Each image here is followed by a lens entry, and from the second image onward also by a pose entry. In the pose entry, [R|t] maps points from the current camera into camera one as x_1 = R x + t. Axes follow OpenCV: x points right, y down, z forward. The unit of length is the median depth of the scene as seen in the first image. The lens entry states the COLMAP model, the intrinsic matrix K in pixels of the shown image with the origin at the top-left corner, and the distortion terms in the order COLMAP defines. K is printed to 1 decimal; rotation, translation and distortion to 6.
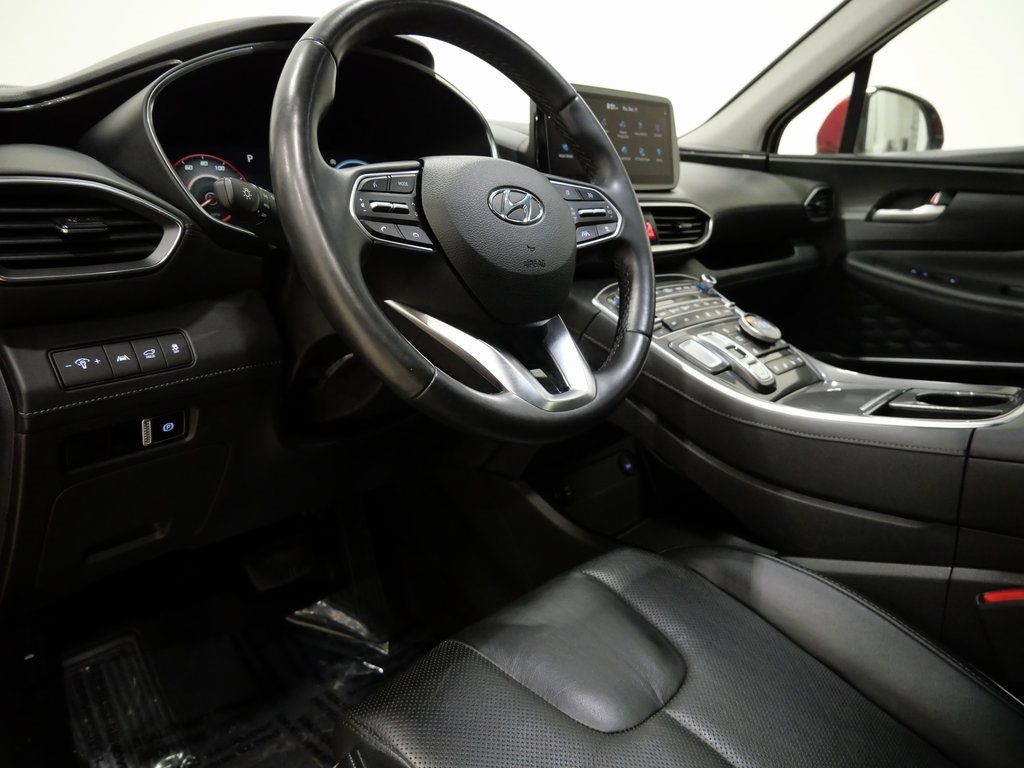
lens RADIAL K [[738.6, 0, 517.8], [0, 738.6, 381.4], [0, 0, 1]] dist [-0.041860, 0.011162]
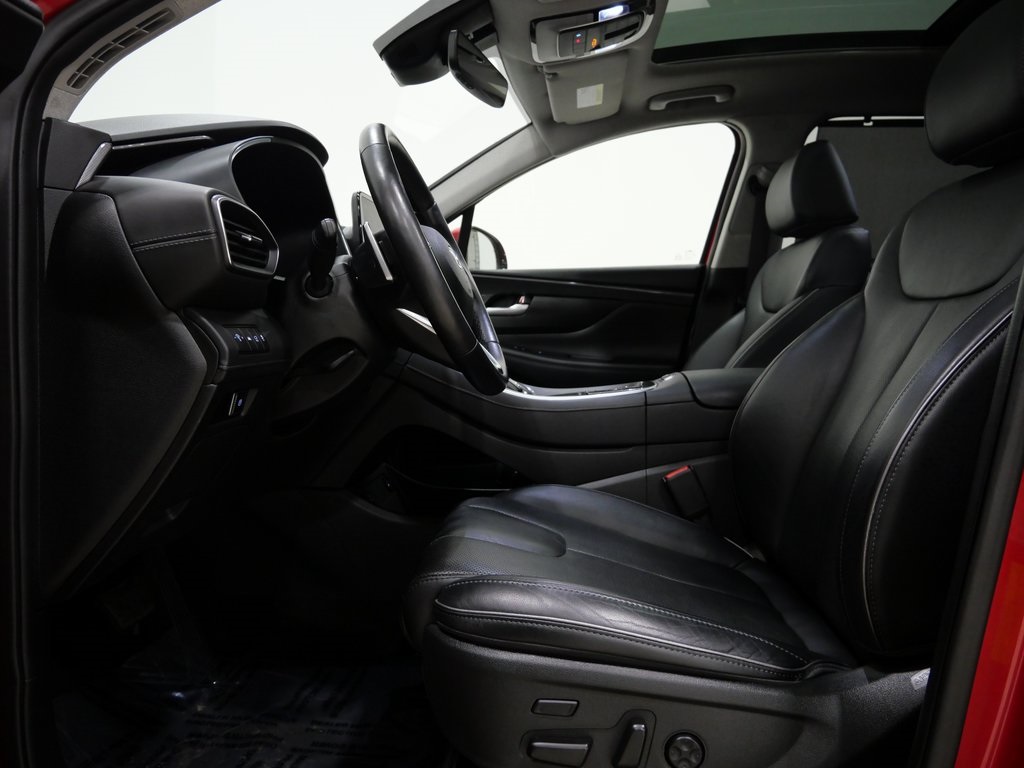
lens RADIAL K [[738.6, 0, 515.9], [0, 738.6, 384.7], [0, 0, 1]] dist [-0.041860, 0.011162]
pose [[0.769732, -0.025979, 0.637838, -0.439107], [0.141581, 0.981235, -0.130893, 0.127060], [-0.622469, 0.191058, 0.758966, -0.131562]]
